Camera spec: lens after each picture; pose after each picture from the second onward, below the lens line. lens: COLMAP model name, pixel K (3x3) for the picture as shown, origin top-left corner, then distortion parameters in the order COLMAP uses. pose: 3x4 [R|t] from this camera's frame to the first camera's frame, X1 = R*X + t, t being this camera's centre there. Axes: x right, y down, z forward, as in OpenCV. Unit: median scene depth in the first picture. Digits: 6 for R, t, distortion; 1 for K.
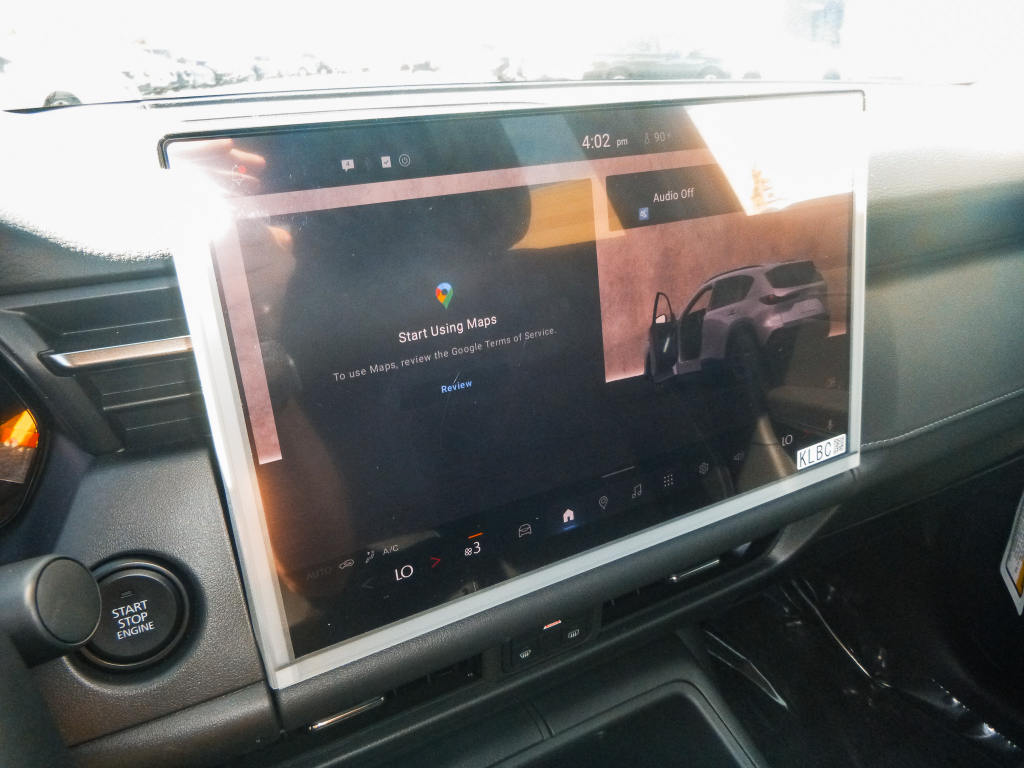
lens RADIAL K [[766.1, 0, 512.0], [0, 766.1, 384.0], [0, 0, 1]] dist [-0.030317, -0.001887]
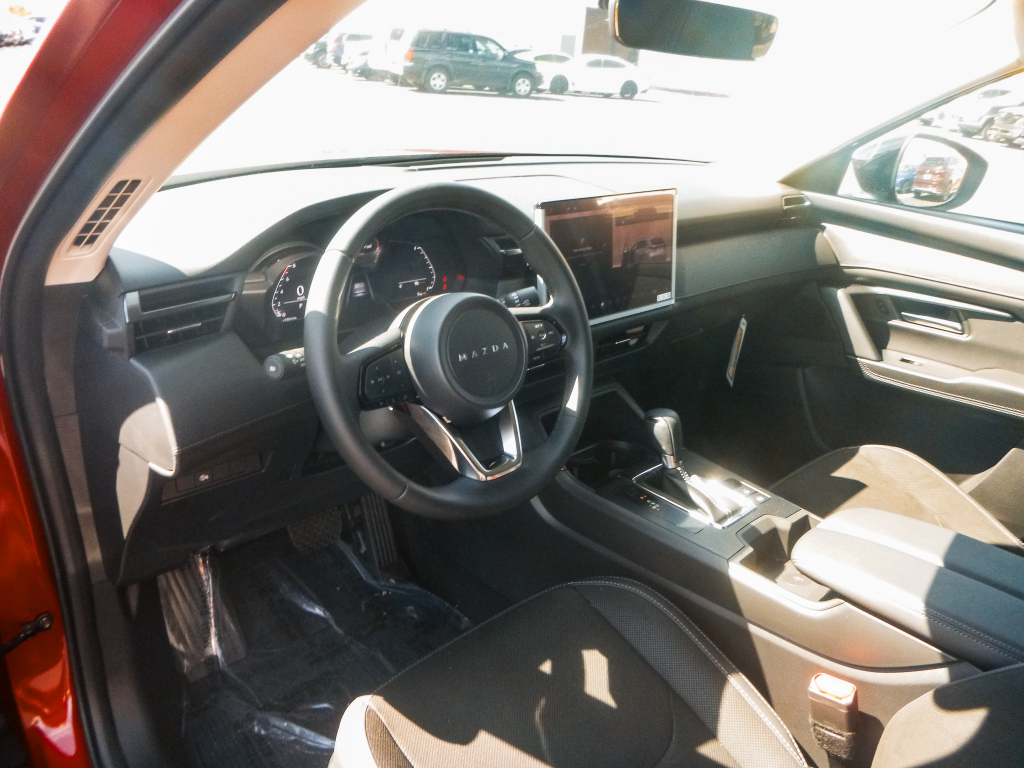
lens RADIAL K [[740.6, 0, 532.2], [0, 740.6, 399.2], [0, 0, 1]] dist [-0.028077, 0.001176]
pose [[0.966222, -0.020956, 0.256859, -1.173147], [0.012208, 0.999291, 0.035605, 0.496817], [-0.257423, -0.031267, 0.965793, -2.351404]]
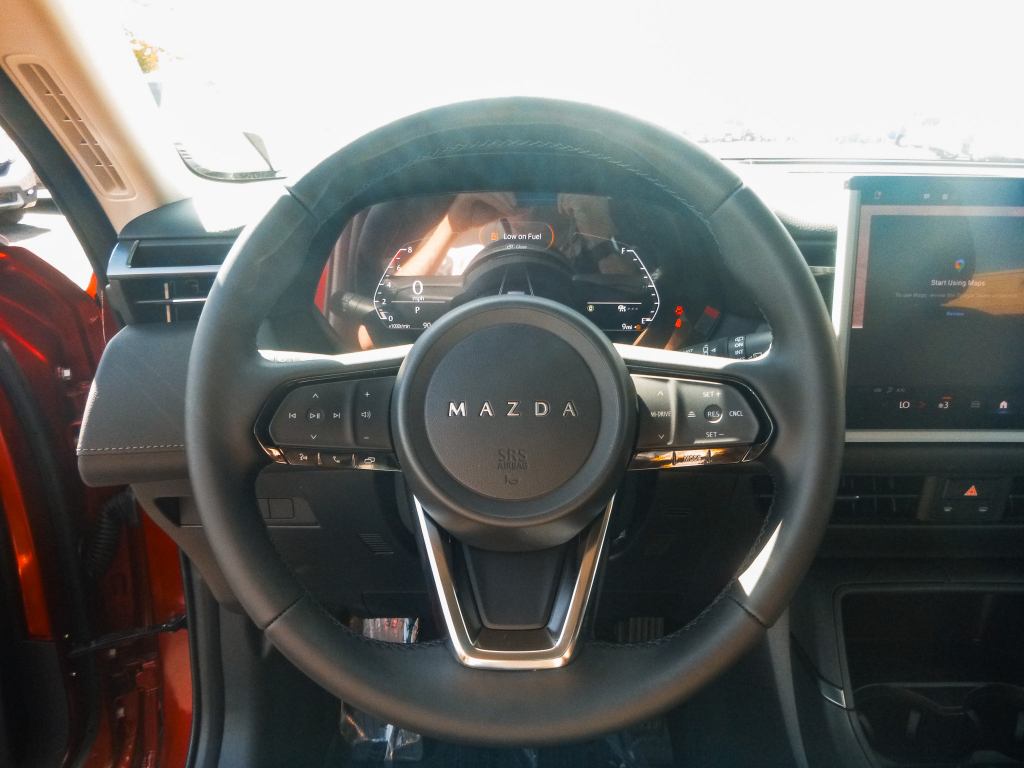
lens RADIAL K [[766.1, 0, 512.0], [0, 766.1, 384.0], [0, 0, 1]] dist [-0.030317, -0.001887]
pose [[0.870322, 0.183698, -0.456940, -0.123662], [-0.218205, 0.975622, -0.023392, 0.412204], [0.441504, 0.120065, 0.889190, -1.042131]]
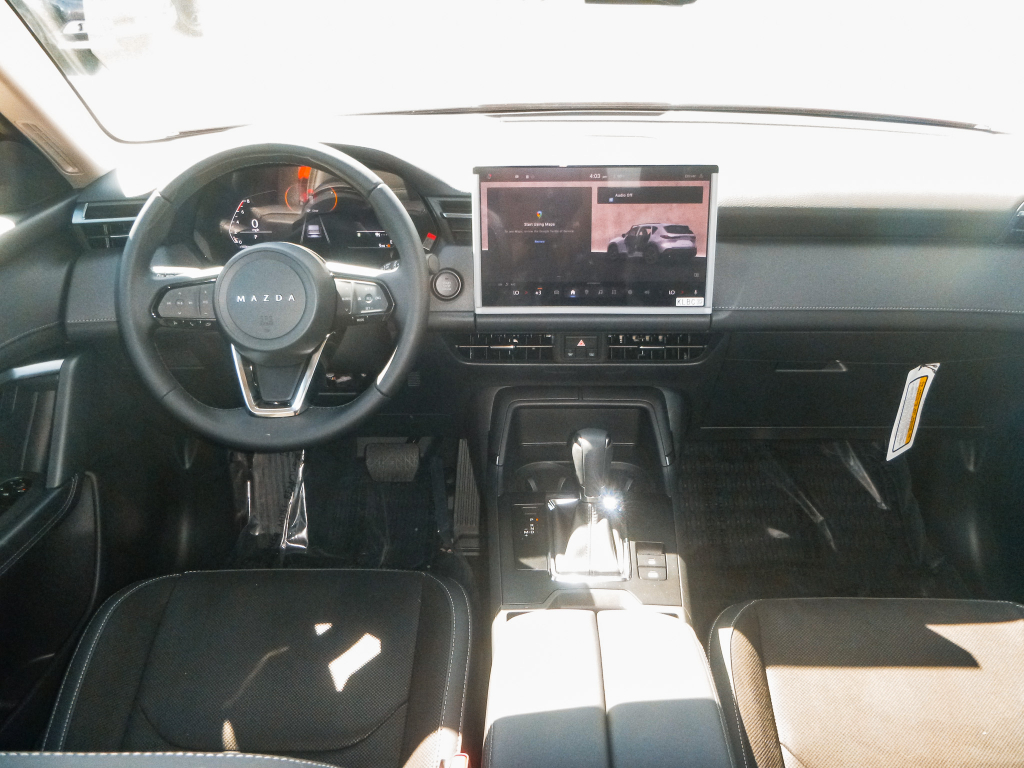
lens RADIAL K [[933.0, 0, 512.0], [0, 933.0, 384.0], [0, 0, 1]] dist [-0.026592, -0.000412]
pose [[0.860225, 0.238459, -0.450722, 1.661123], [-0.212208, 0.971150, 0.108787, 0.174278], [0.463660, 0.002065, 0.886011, -2.475563]]
